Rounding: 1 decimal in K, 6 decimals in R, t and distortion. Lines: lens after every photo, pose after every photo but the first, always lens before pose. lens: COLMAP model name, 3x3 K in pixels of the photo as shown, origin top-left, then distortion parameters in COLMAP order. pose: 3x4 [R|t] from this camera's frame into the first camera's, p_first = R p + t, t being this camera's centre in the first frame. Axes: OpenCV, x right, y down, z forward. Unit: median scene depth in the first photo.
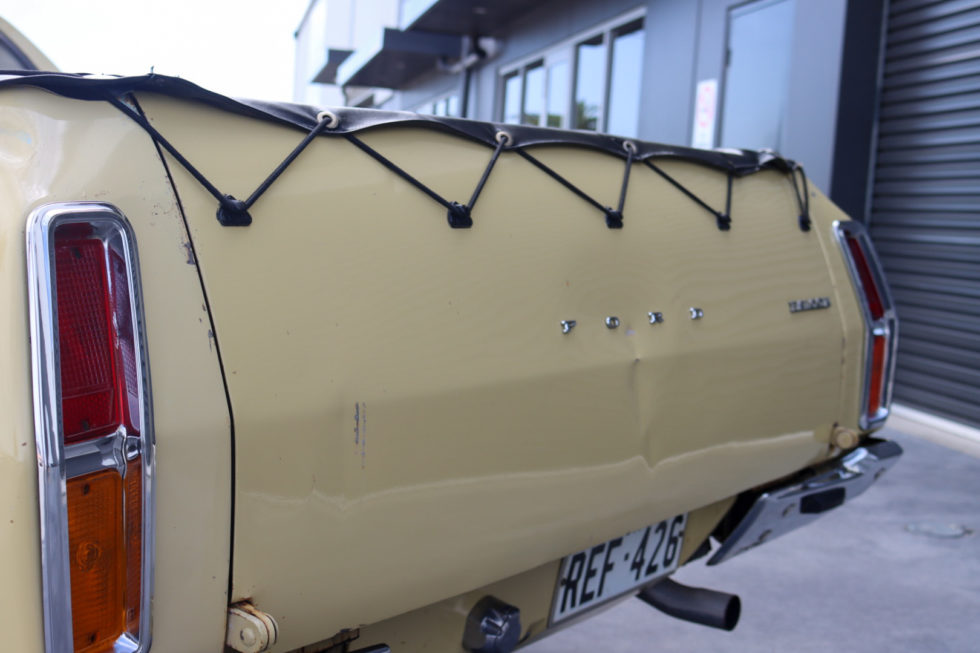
lens RADIAL K [[1447.9, 0, 490.0], [0, 1447.9, 326.5], [0, 0, 1]] dist [-0.076096, 0.006837]
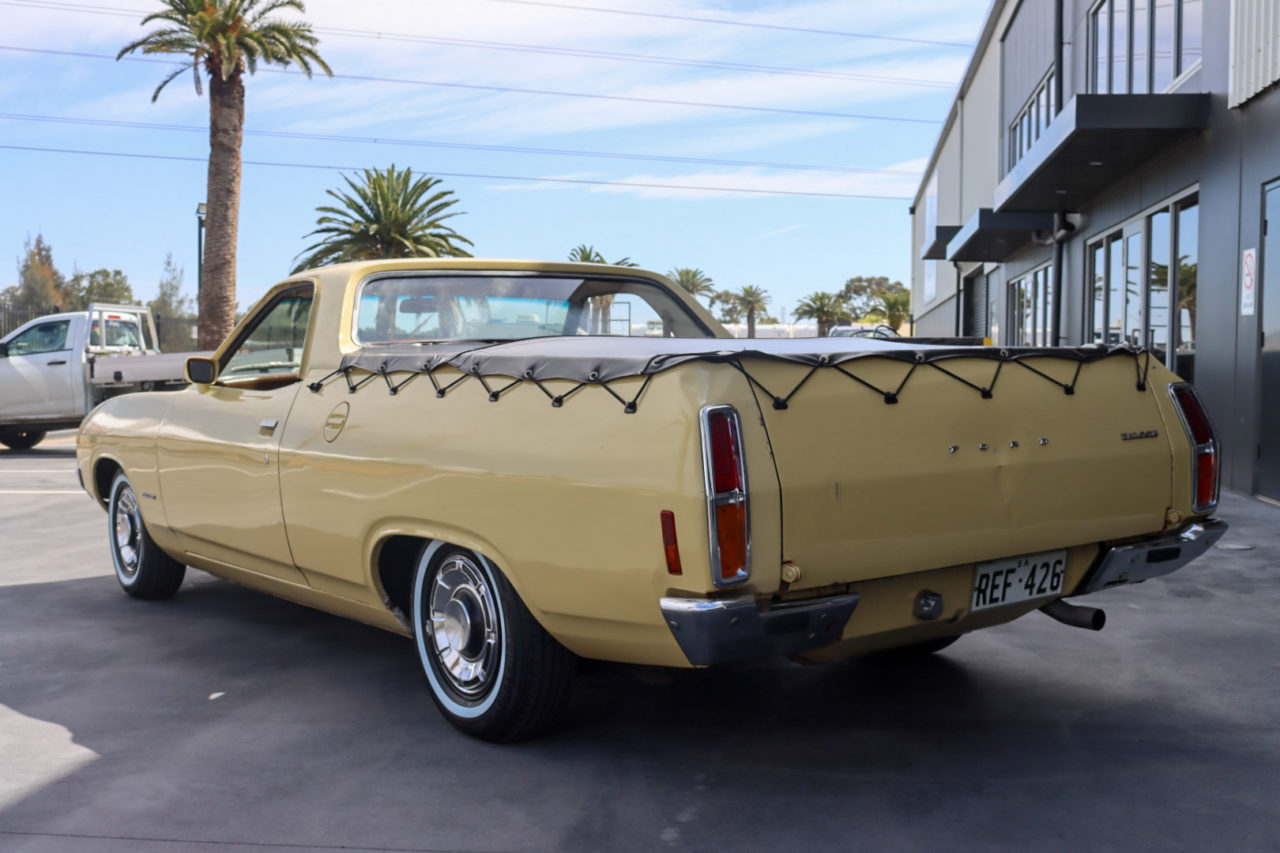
lens RADIAL K [[1437.7, 0, 639.2], [0, 1437.7, 456.1], [0, 0, 1]] dist [-0.067580, -0.004723]
pose [[0.943716, -0.040617, -0.328253, 0.232967], [0.032104, 0.998994, -0.031314, 0.045905], [0.329195, 0.019014, 0.944071, -0.813744]]
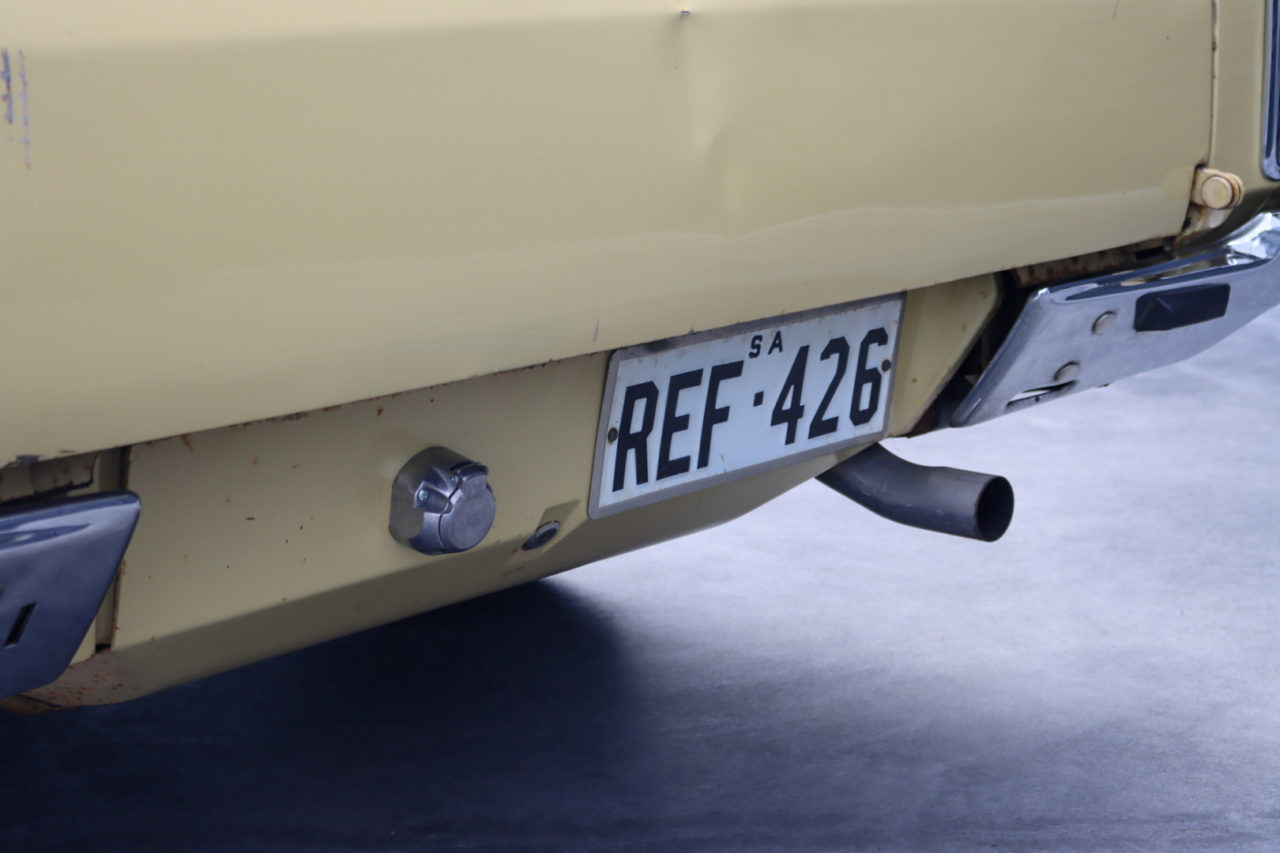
lens RADIAL K [[2571.4, 0, 640.0], [0, 2571.4, 426.5], [0, 0, 1]] dist [-0.018984, -0.003880]
pose [[0.990517, -0.030835, -0.133882, 0.179076], [0.044087, 0.994290, 0.097174, 0.071195], [0.130121, -0.102155, 0.986221, 0.018071]]
